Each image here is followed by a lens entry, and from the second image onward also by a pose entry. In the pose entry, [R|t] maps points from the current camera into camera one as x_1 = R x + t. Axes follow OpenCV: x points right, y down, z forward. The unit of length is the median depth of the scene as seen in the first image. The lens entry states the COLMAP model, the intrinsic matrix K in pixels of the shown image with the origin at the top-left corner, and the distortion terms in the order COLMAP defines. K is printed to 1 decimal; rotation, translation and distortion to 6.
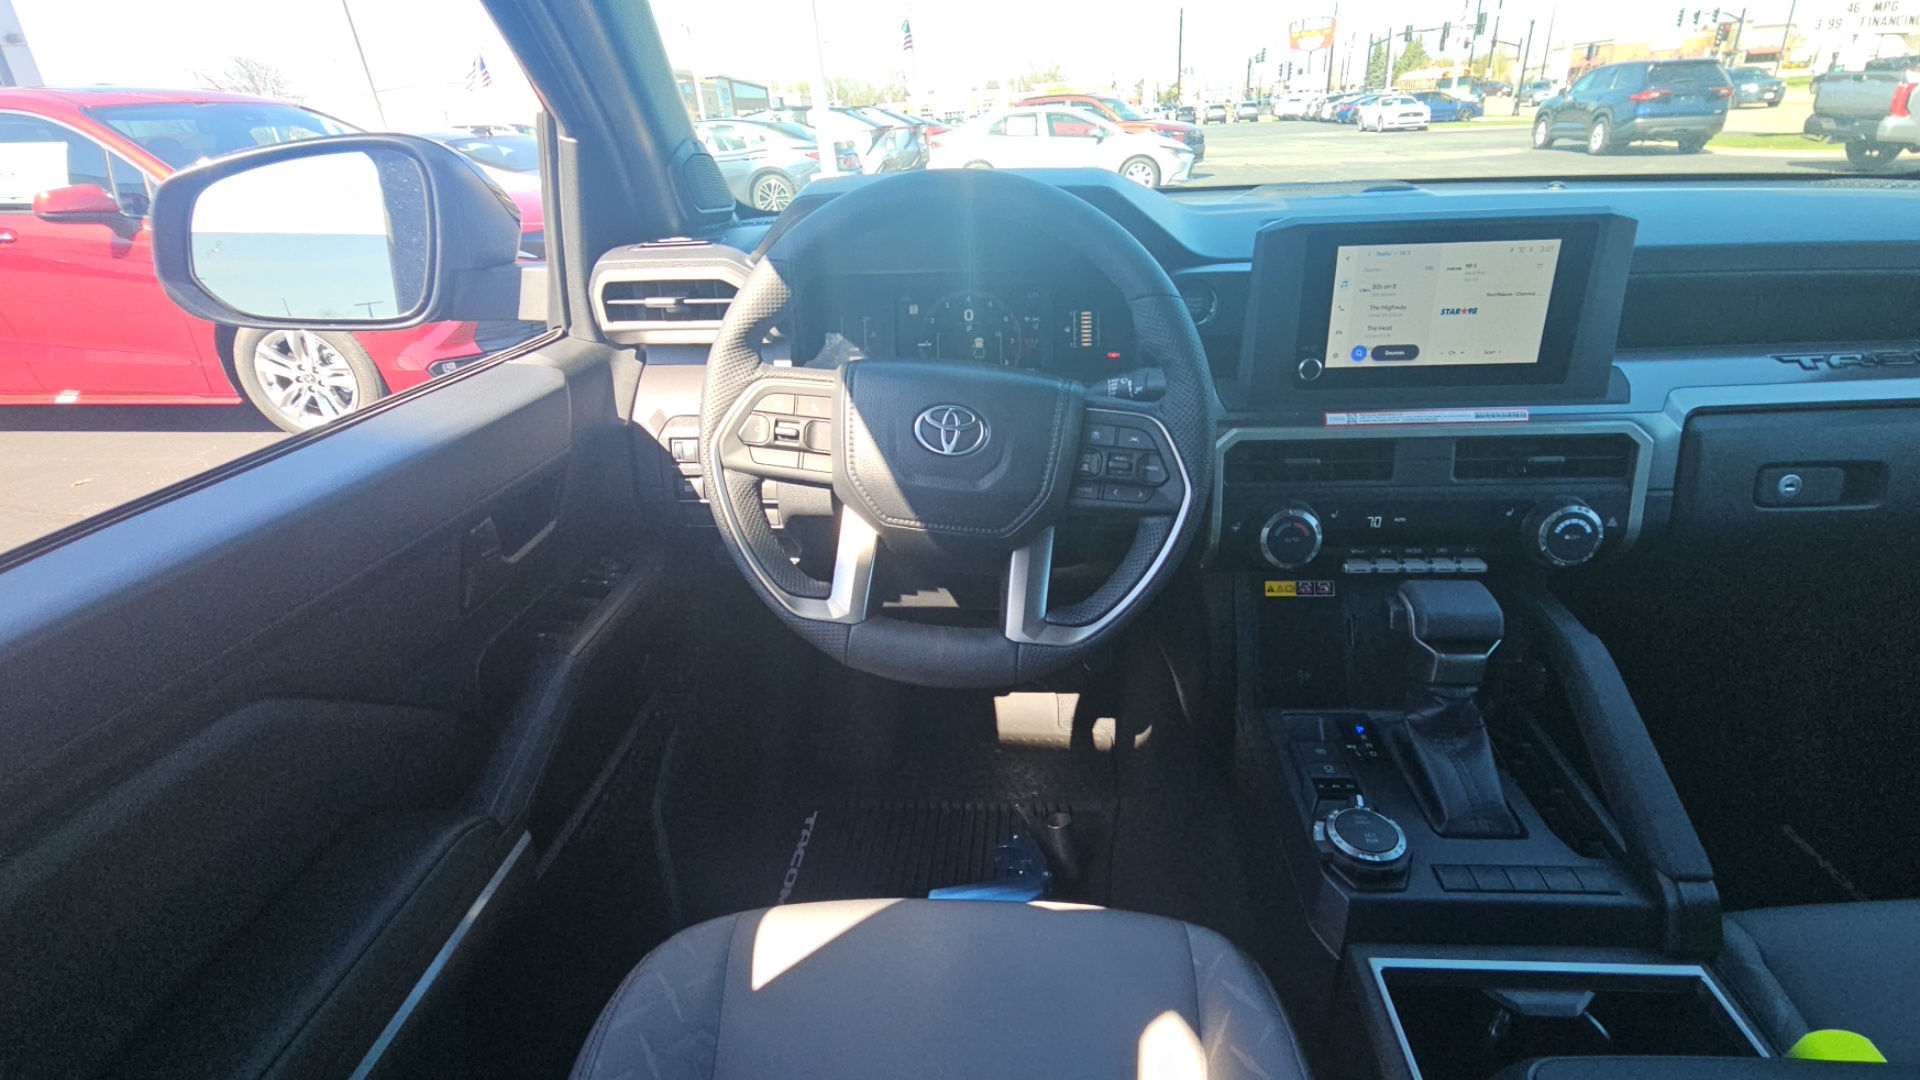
lens RADIAL K [[855.7, 0, 979.4], [0, 855.7, 541.5], [0, 0, 1]] dist [0.008267, -0.006589]
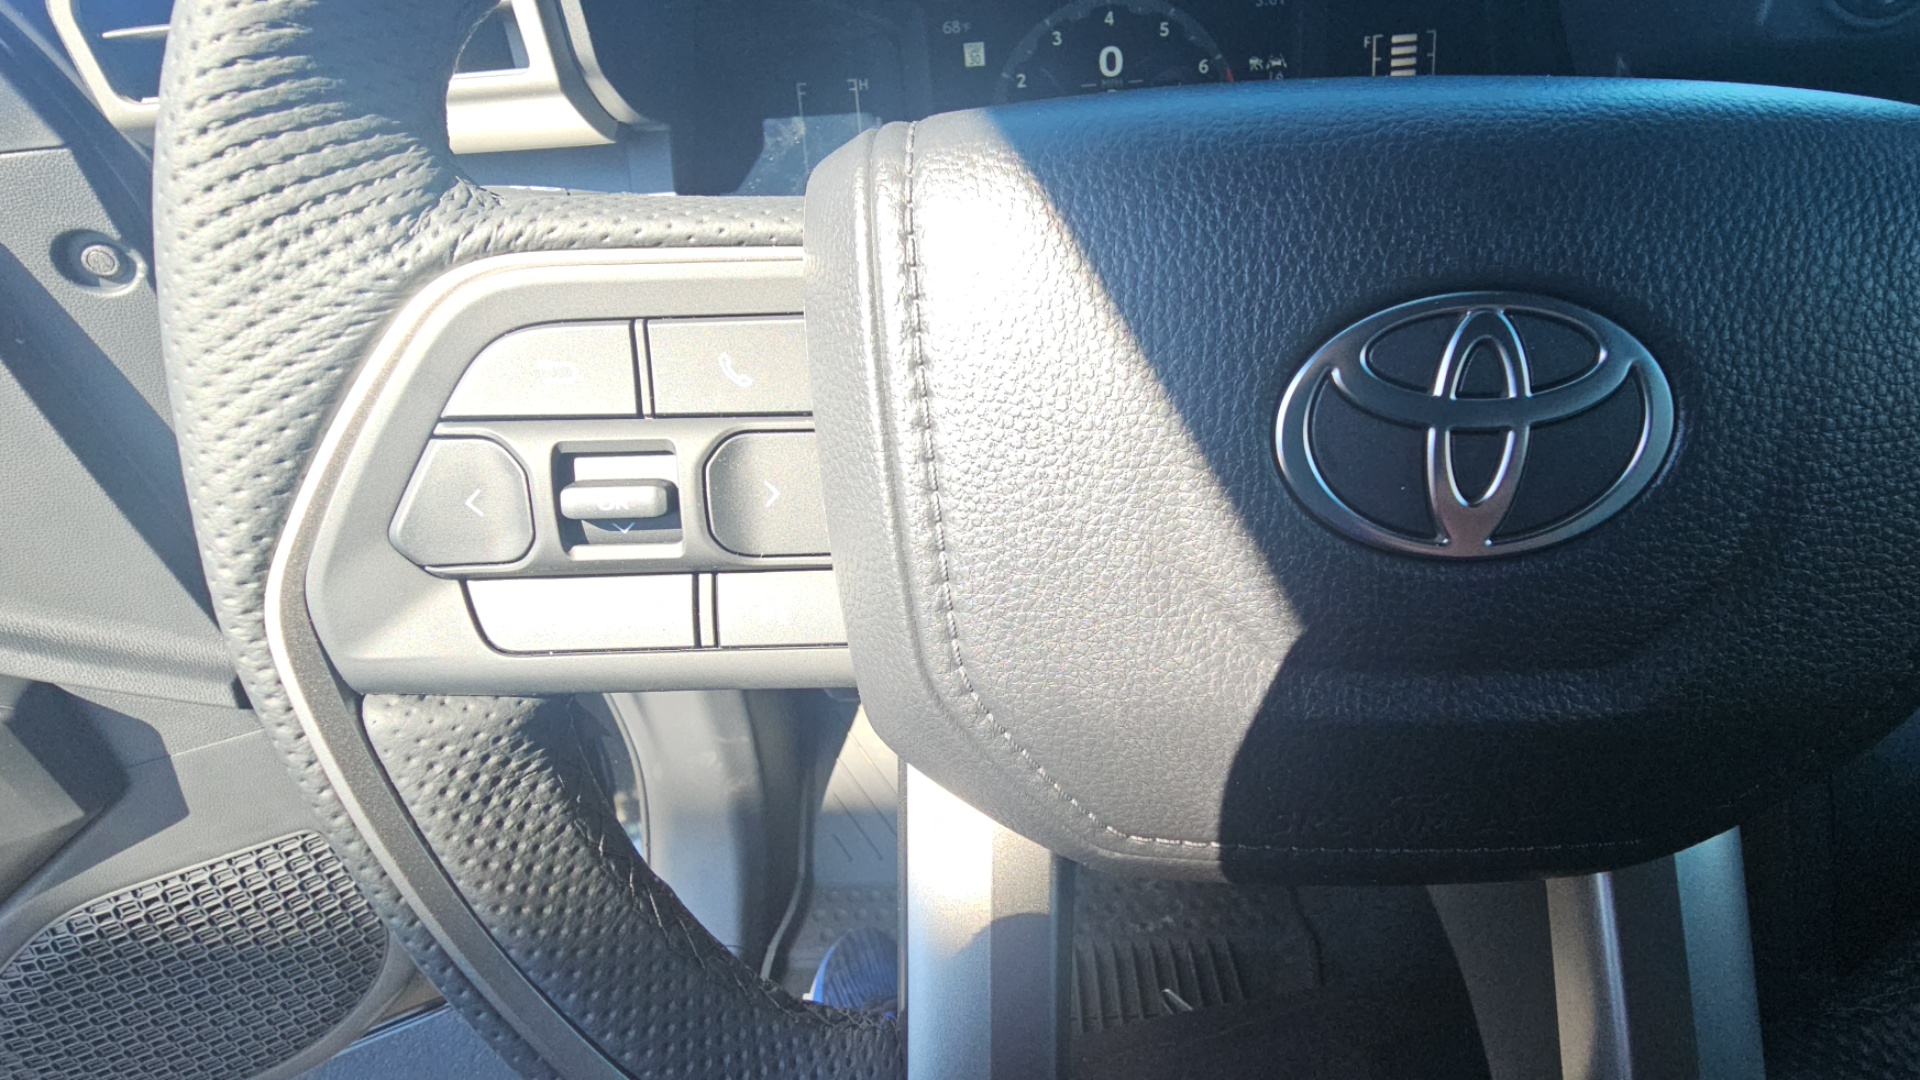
lens RADIAL K [[861.8, 0, 981.0], [0, 861.8, 541.5], [0, 0, 1]] dist [0.012466, -0.009860]
pose [[0.993086, -0.115356, 0.021772, -0.122249], [0.111891, 0.986232, 0.121765, -0.116931], [-0.035518, -0.118487, 0.992320, 0.680553]]
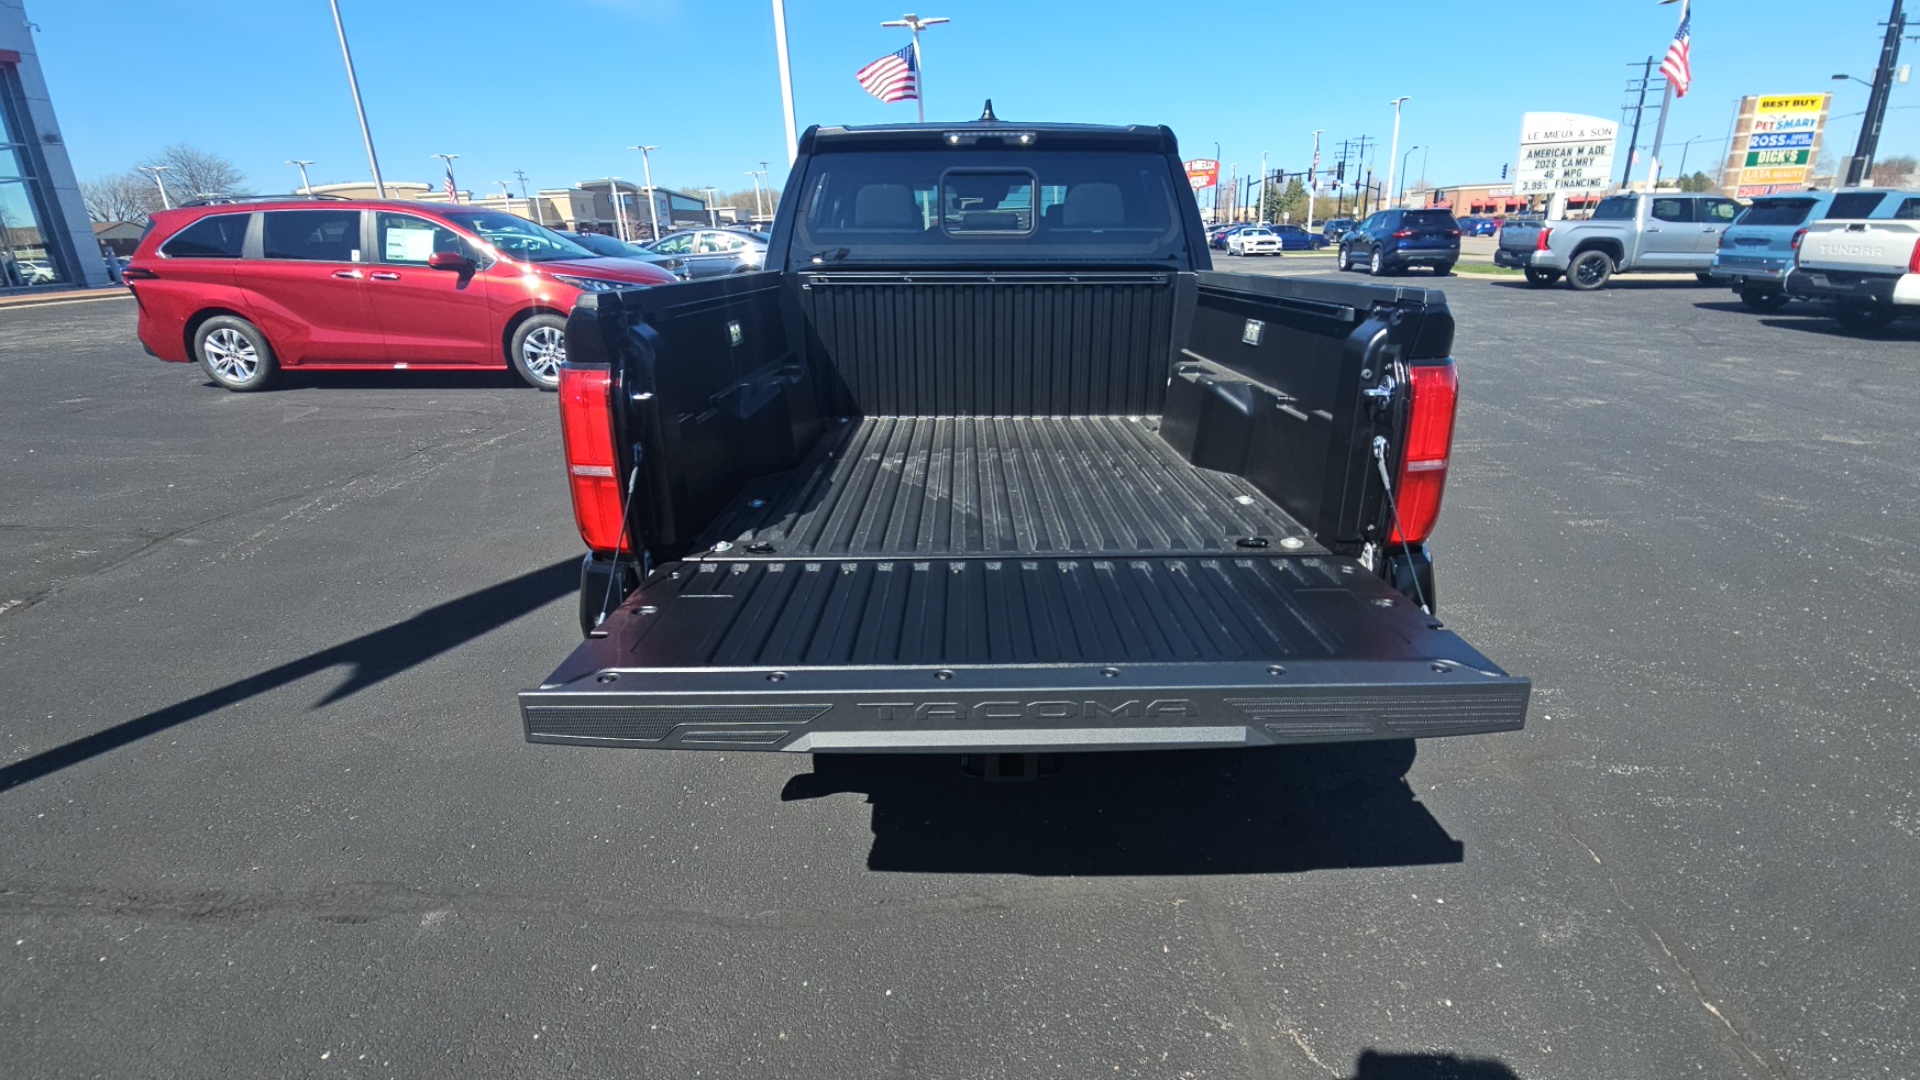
lens RADIAL K [[861.8, 0, 981.0], [0, 861.8, 541.5], [0, 0, 1]] dist [0.012466, -0.009860]
pose [[0.996204, -0.000006, 0.087052, -0.051249], [0.010311, 0.992968, -0.117933, 2.514276], [-0.086439, 0.118383, 0.989199, -5.053517]]
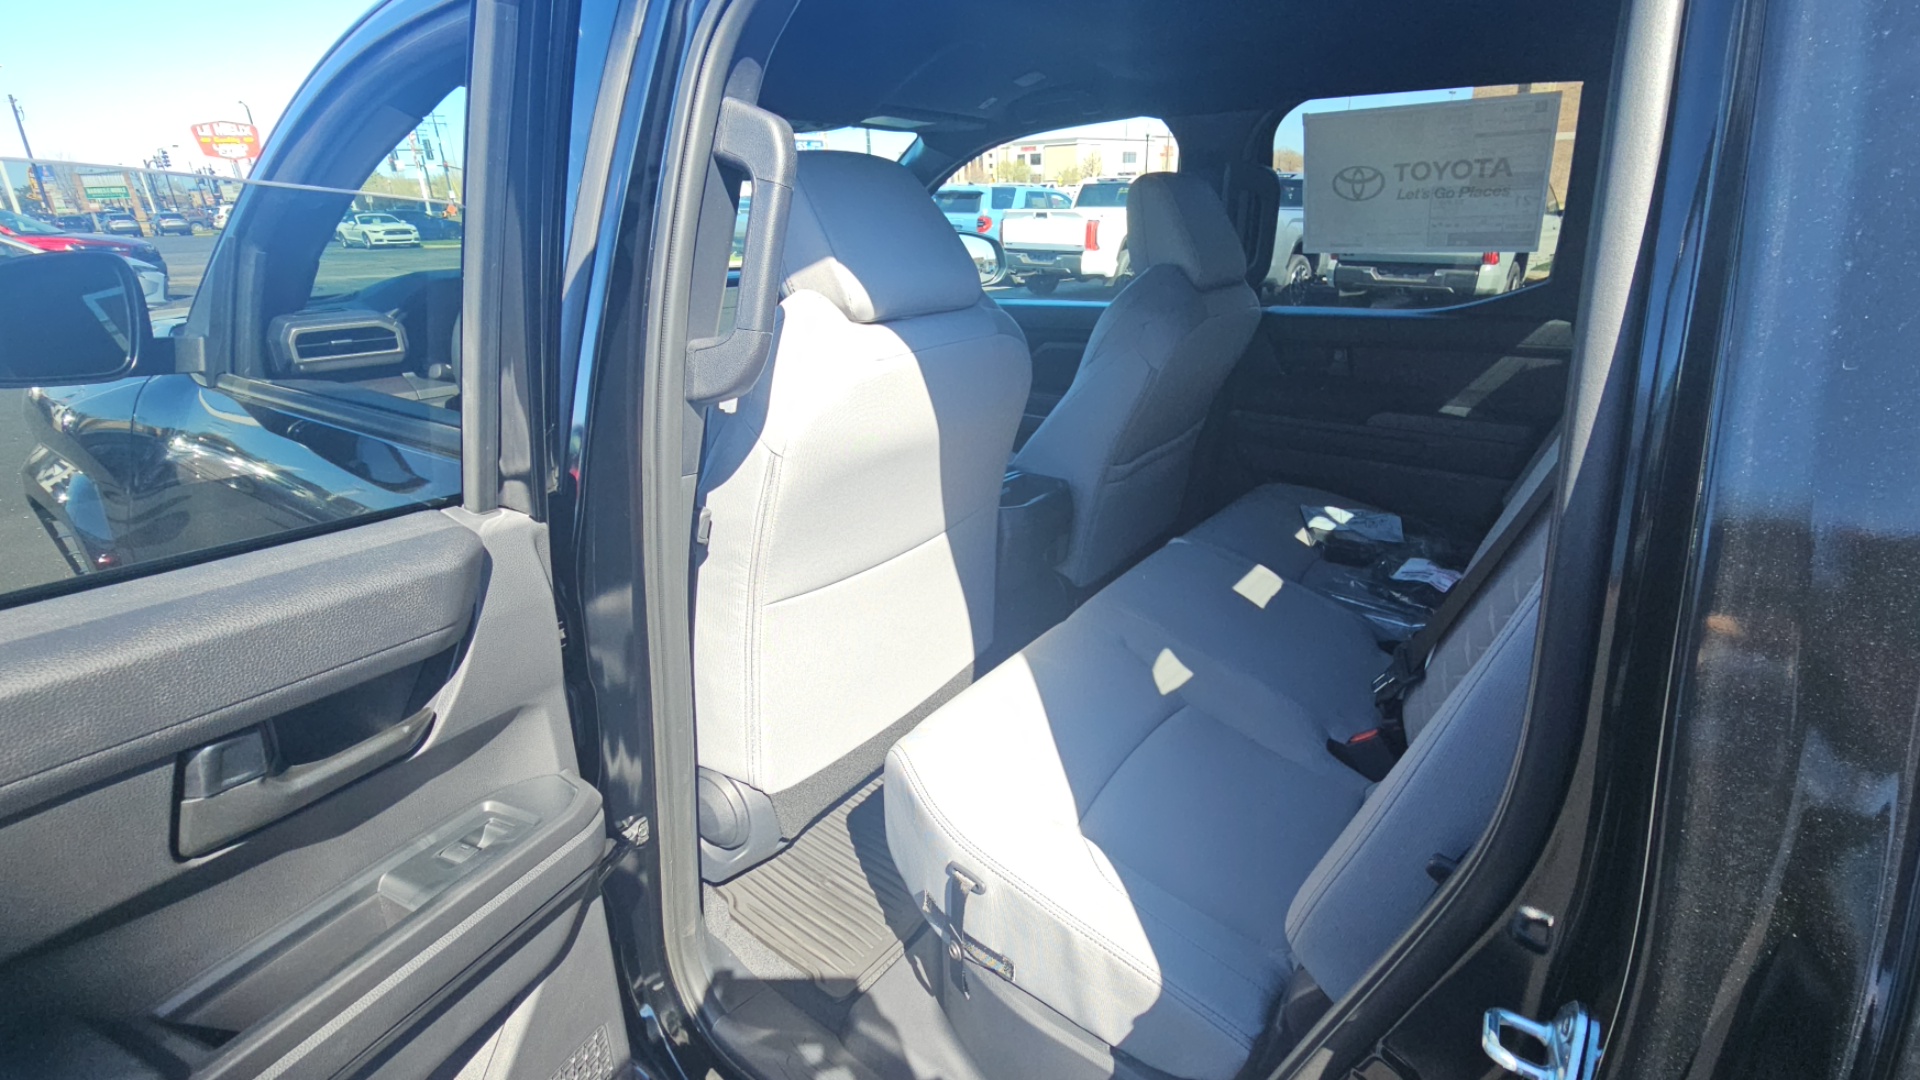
lens RADIAL K [[872.7, 0, 972.3], [0, 872.7, 538.3], [0, 0, 1]] dist [0.002003, 0.000771]
pose [[0.547844, -0.262824, 0.794223, -1.276246], [0.360212, 0.930964, 0.059606, 0.505350], [-0.755059, 0.253434, 0.604696, -1.055734]]
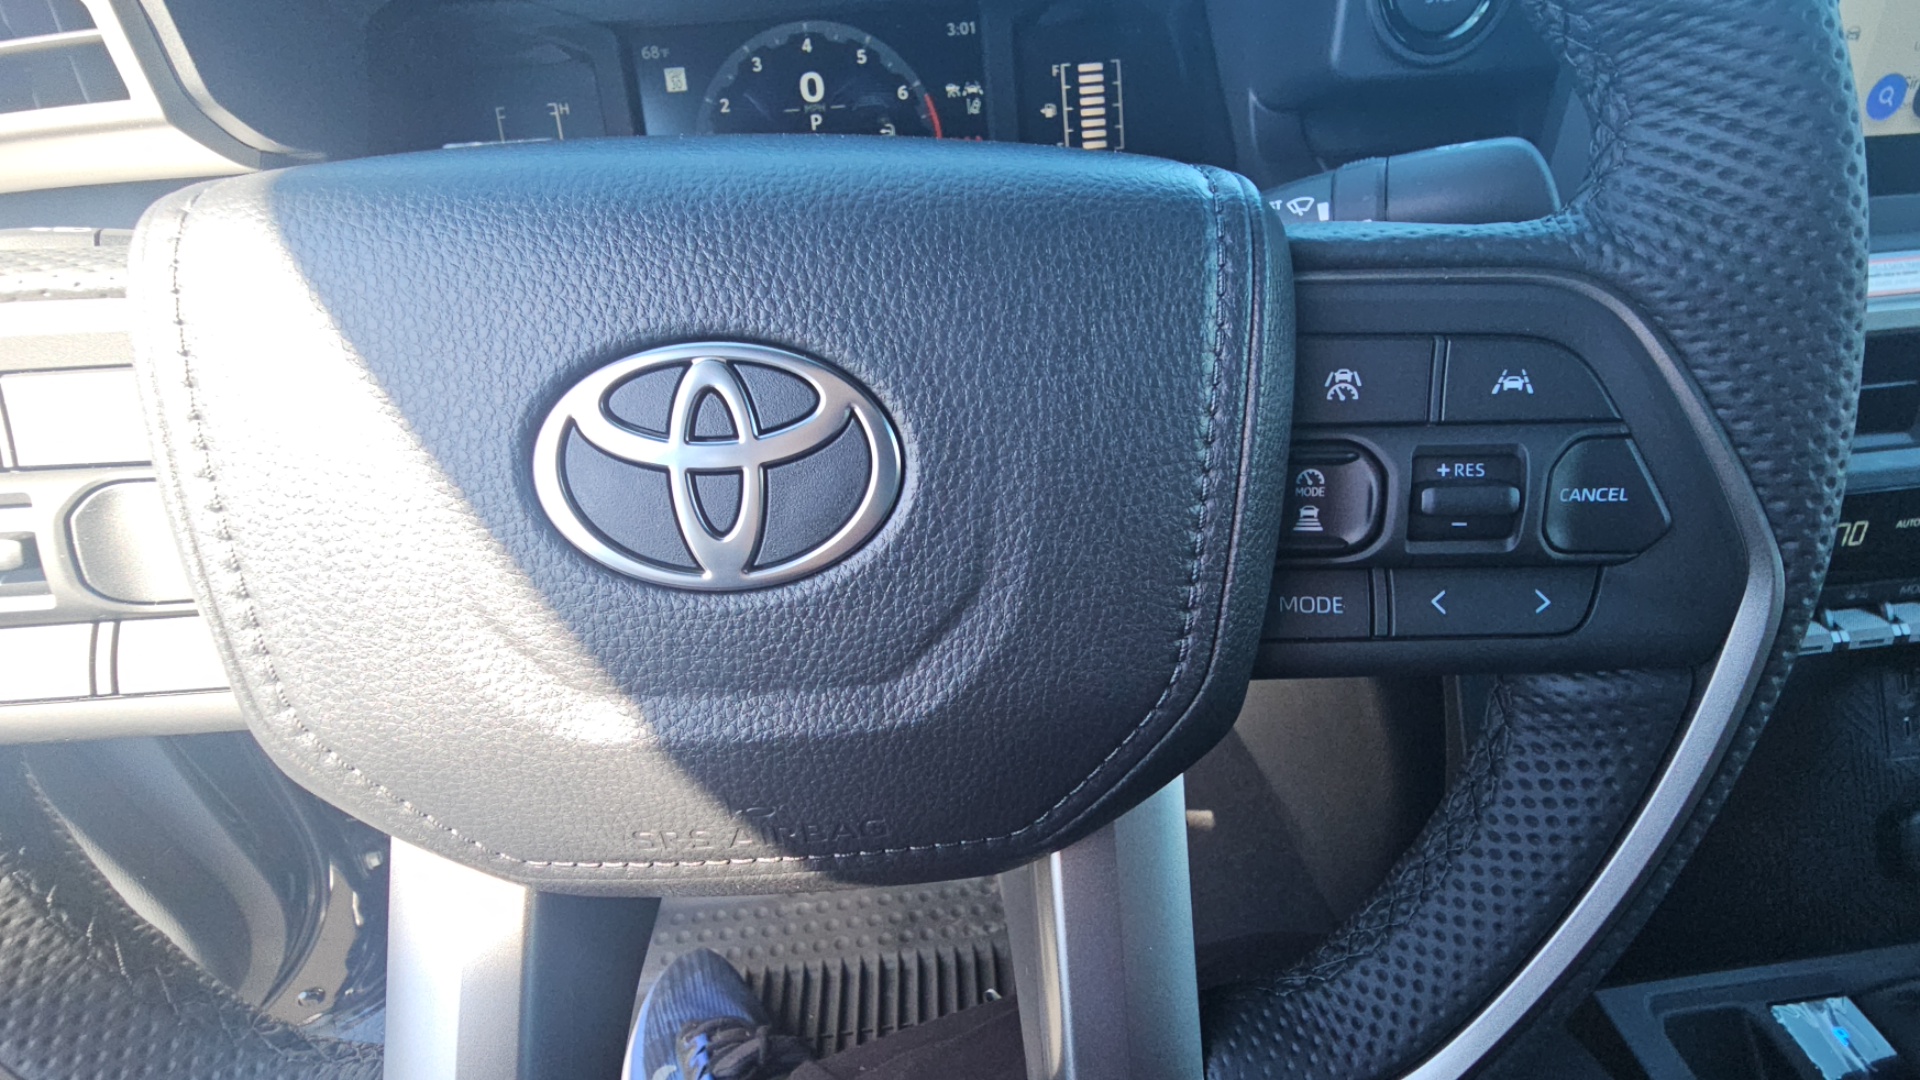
lens RADIAL K [[863.6, 0, 976.2], [0, 863.6, 539.7], [0, 0, 1]] dist [0.012192, -0.011227]
pose [[0.984667, -0.147408, 0.093283, 0.003599], [0.135524, 0.983111, 0.122987, -0.108292], [-0.109837, -0.108460, 0.988014, 0.661526]]
